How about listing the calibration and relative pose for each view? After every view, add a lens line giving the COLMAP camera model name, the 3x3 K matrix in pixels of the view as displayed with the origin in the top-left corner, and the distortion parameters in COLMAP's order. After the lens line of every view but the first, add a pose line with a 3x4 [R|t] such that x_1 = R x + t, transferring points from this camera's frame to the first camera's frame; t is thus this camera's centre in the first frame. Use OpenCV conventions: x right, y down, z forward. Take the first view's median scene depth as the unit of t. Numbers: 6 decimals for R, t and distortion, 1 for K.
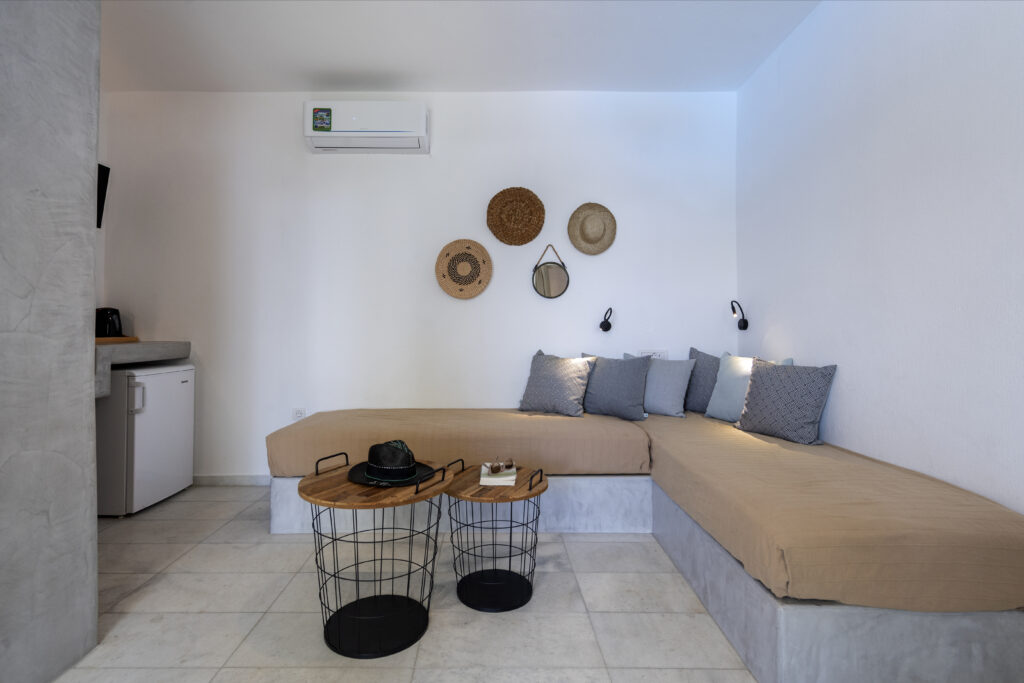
lens RADIAL K [[475.9, 0, 501.5], [0, 475.9, 334.1], [0, 0, 1]] dist [0.000688, -0.000289]
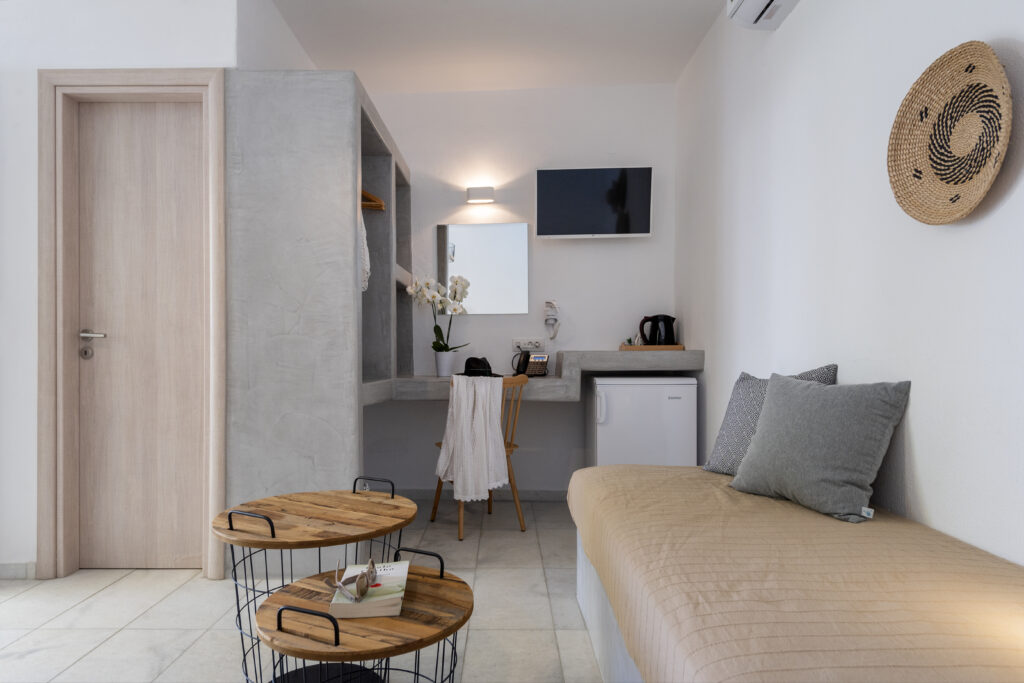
lens RADIAL K [[604.5, 0, 501.1], [0, 604.5, 361.9], [0, 0, 1]] dist [0.009991, 0.003440]
pose [[-0.014660, 0.015298, -0.999776, 0.379738], [-0.002574, 0.999879, 0.015337, 0.021492], [0.999889, 0.002798, -0.014619, 0.691011]]
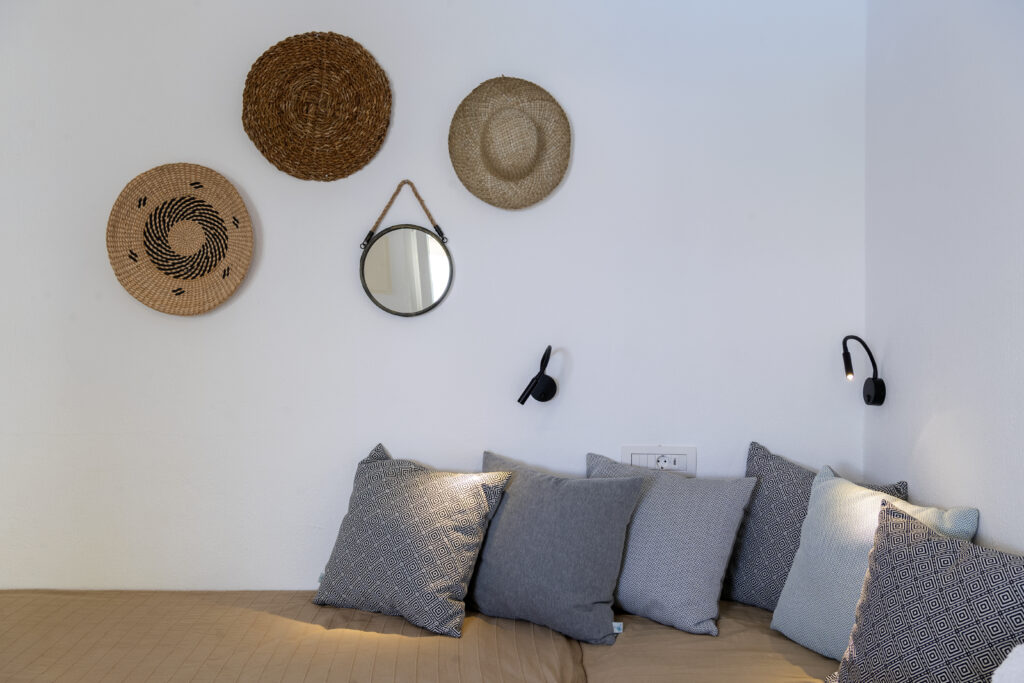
lens RADIAL K [[956.2, 0, 515.4], [0, 956.2, 345.2], [0, 0, 1]] dist [-0.021099, 0.000000]
pose [[0.998273, 0.010643, 0.057778, 0.151403], [-0.012127, 0.999604, 0.025389, -0.074174], [-0.057485, -0.026046, 0.998007, 0.204175]]
